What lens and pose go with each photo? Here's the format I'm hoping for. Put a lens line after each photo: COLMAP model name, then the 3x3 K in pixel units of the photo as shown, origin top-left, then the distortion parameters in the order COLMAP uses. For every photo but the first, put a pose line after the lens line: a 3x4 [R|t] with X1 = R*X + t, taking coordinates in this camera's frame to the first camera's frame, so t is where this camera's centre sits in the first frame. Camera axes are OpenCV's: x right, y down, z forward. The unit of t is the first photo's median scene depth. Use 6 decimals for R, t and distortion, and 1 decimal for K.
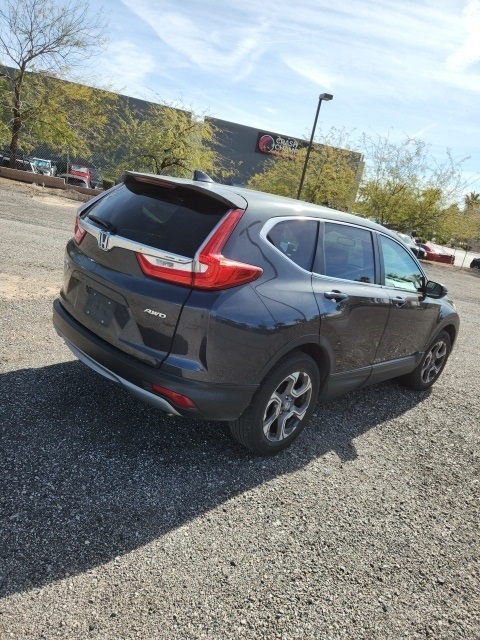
lens RADIAL K [[432.9, 0, 240.0], [0, 432.9, 320.0], [0, 0, 1]] dist [0.004107, 0.001517]
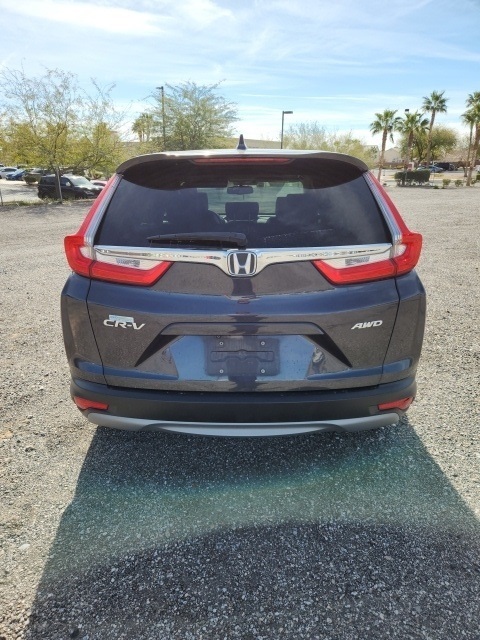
lens RADIAL K [[432.9, 0, 240.0], [0, 432.9, 320.0], [0, 0, 1]] dist [0.004107, 0.001517]
pose [[0.717243, -0.411396, 0.562420, -0.730303], [0.335183, 0.911298, 0.239140, -0.263899], [-0.610913, 0.016992, 0.791515, 0.474115]]
